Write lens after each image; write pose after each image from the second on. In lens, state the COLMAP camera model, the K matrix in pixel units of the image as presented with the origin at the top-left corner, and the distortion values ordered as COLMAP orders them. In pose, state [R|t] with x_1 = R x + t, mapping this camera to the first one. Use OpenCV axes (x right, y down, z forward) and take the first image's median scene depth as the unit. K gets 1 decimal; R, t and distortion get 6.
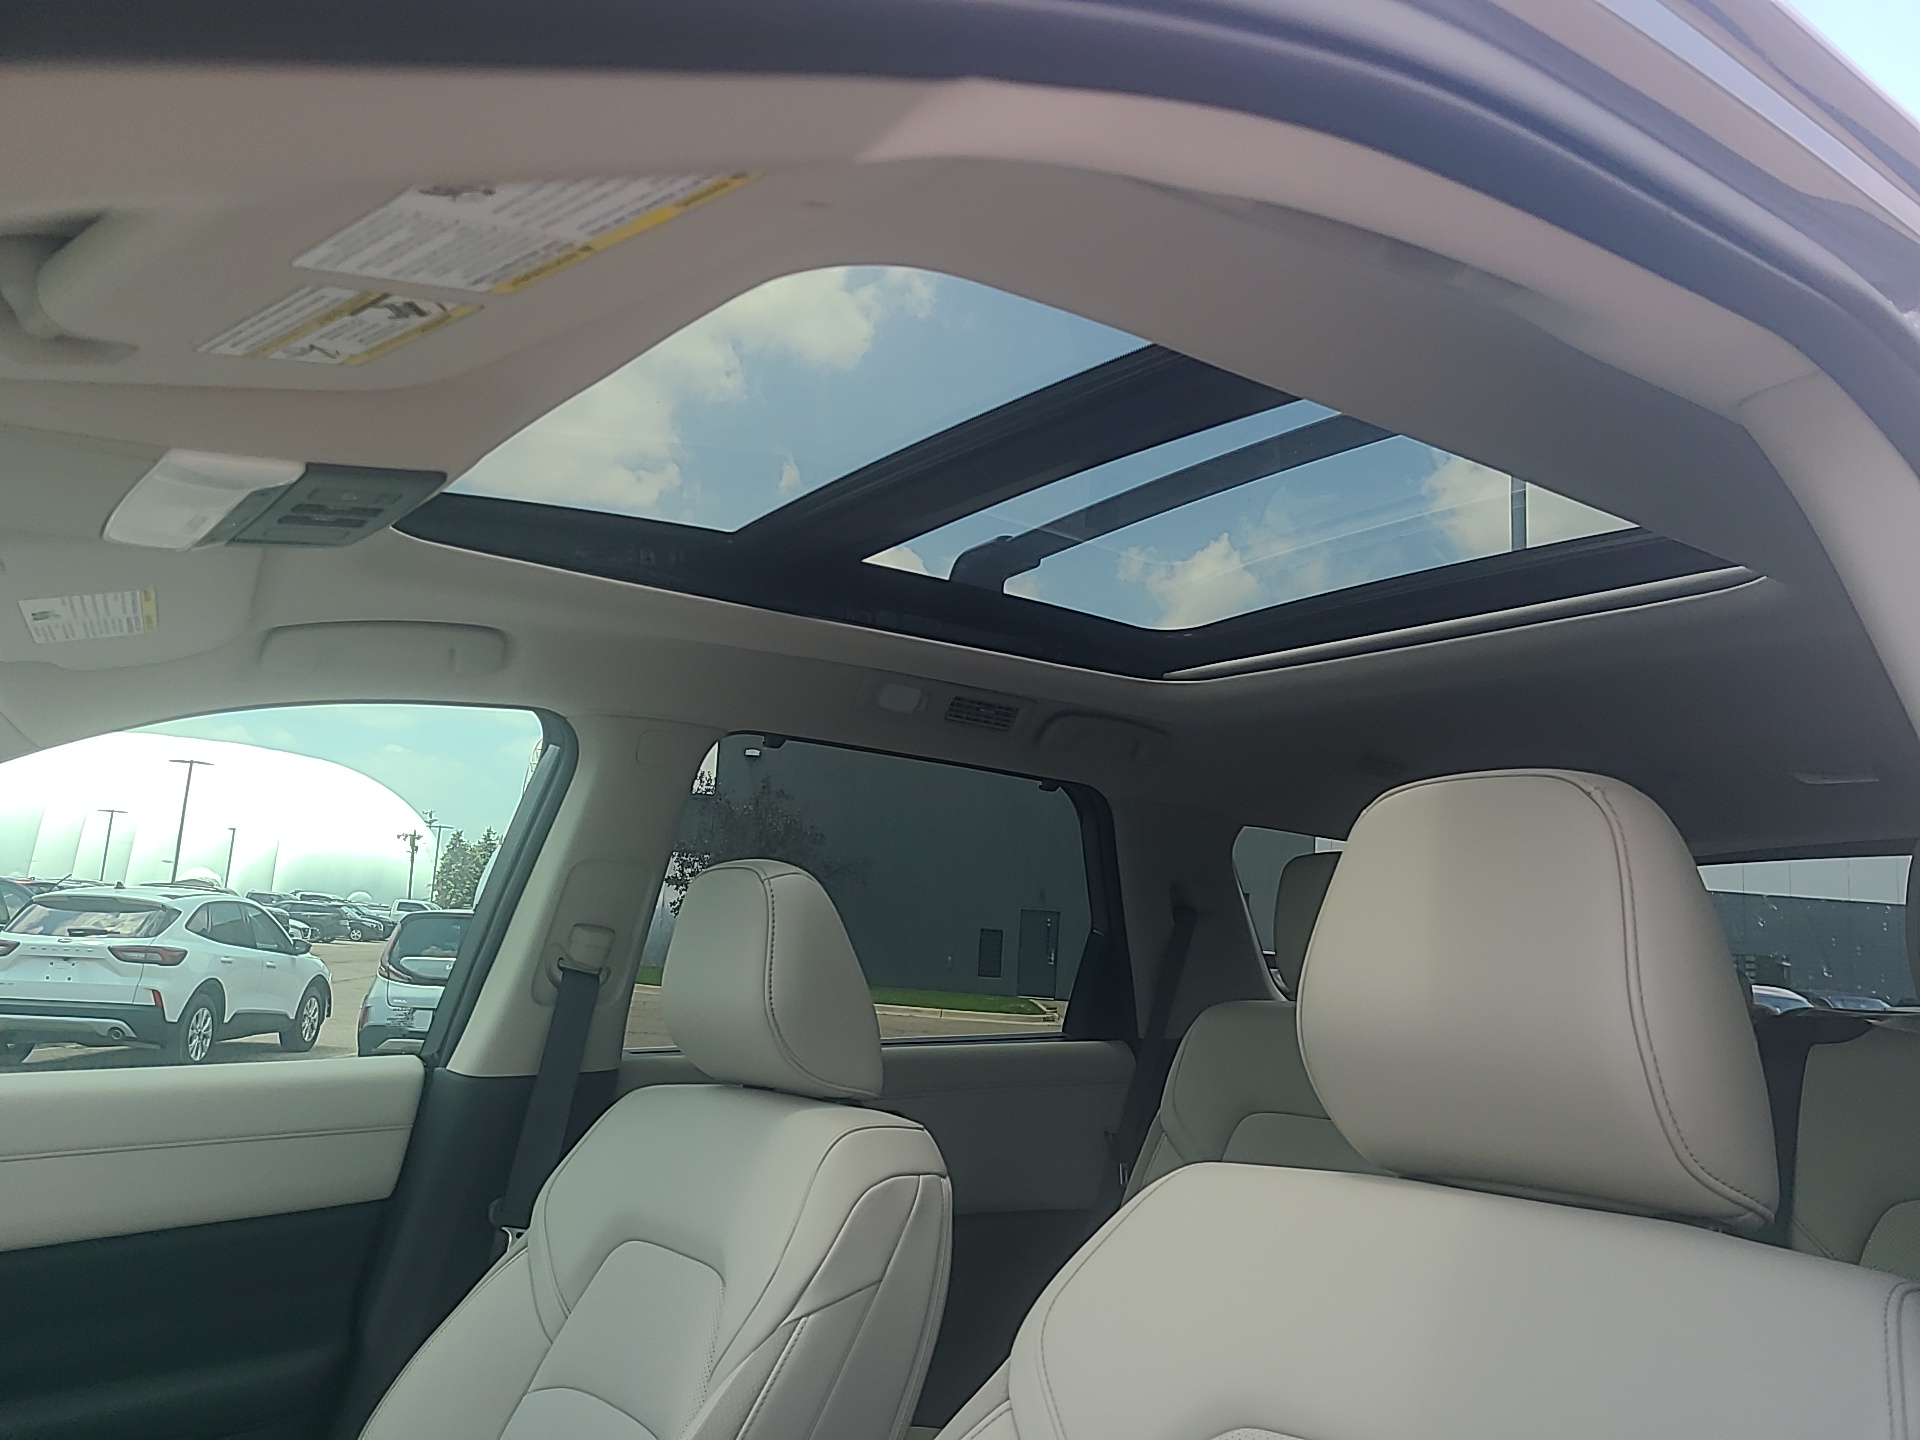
lens RADIAL K [[1434.3, 0, 963.4], [0, 1434.3, 702.5], [0, 0, 1]] dist [0.018001, -0.003529]
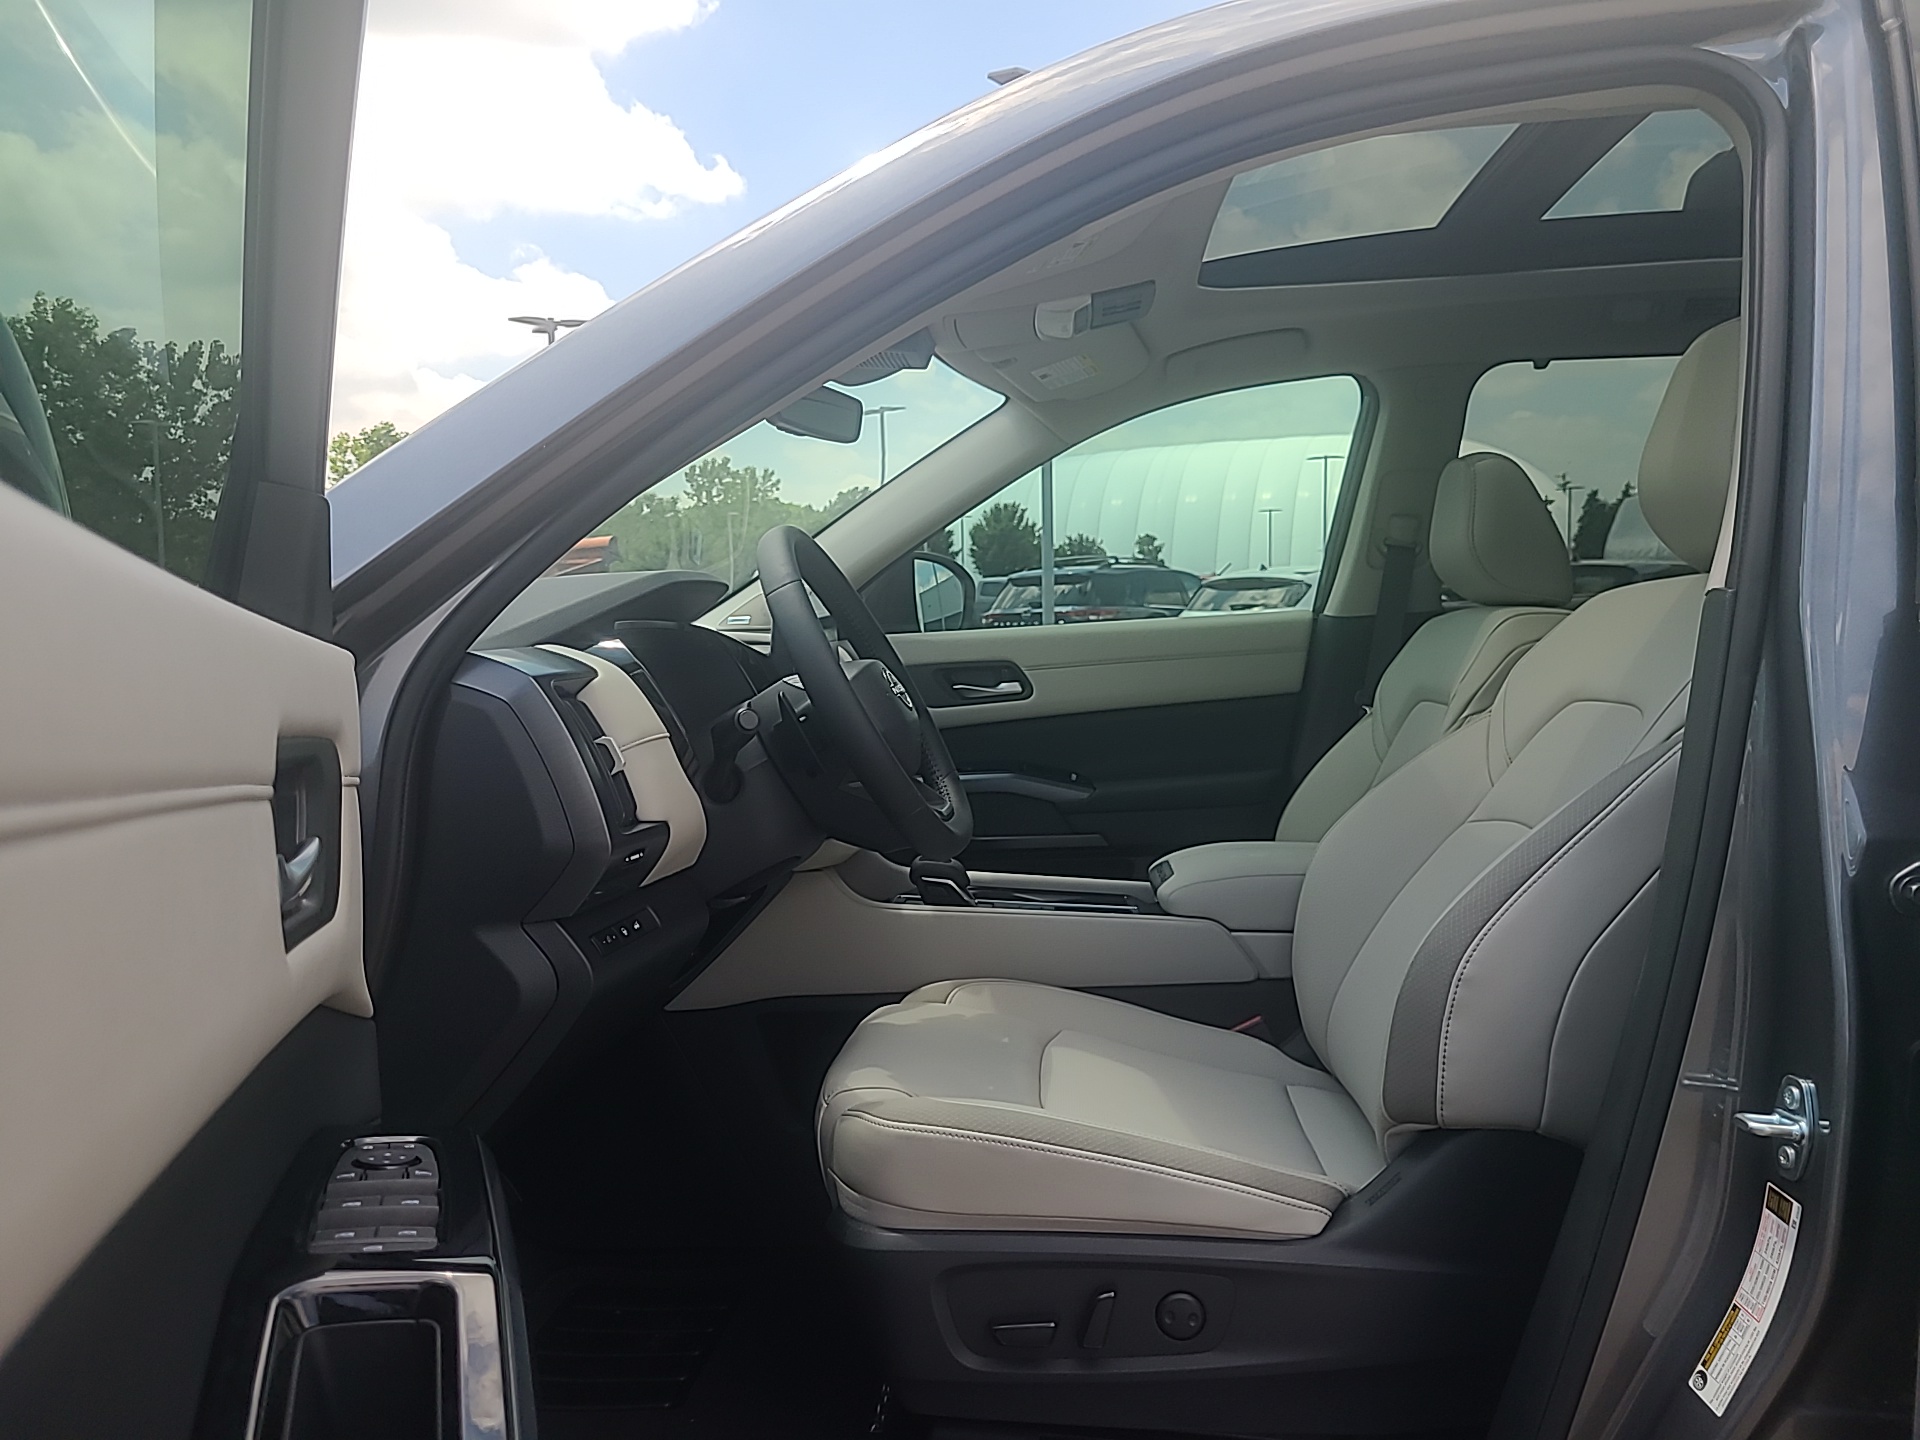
lens RADIAL K [[1434.3, 0, 963.4], [0, 1434.3, 702.5], [0, 0, 1]] dist [0.018001, -0.003529]
pose [[0.733263, -0.019351, -0.679669, 0.420139], [0.174679, 0.971407, 0.160796, 0.026755], [0.657124, -0.236630, 0.715677, -0.410967]]
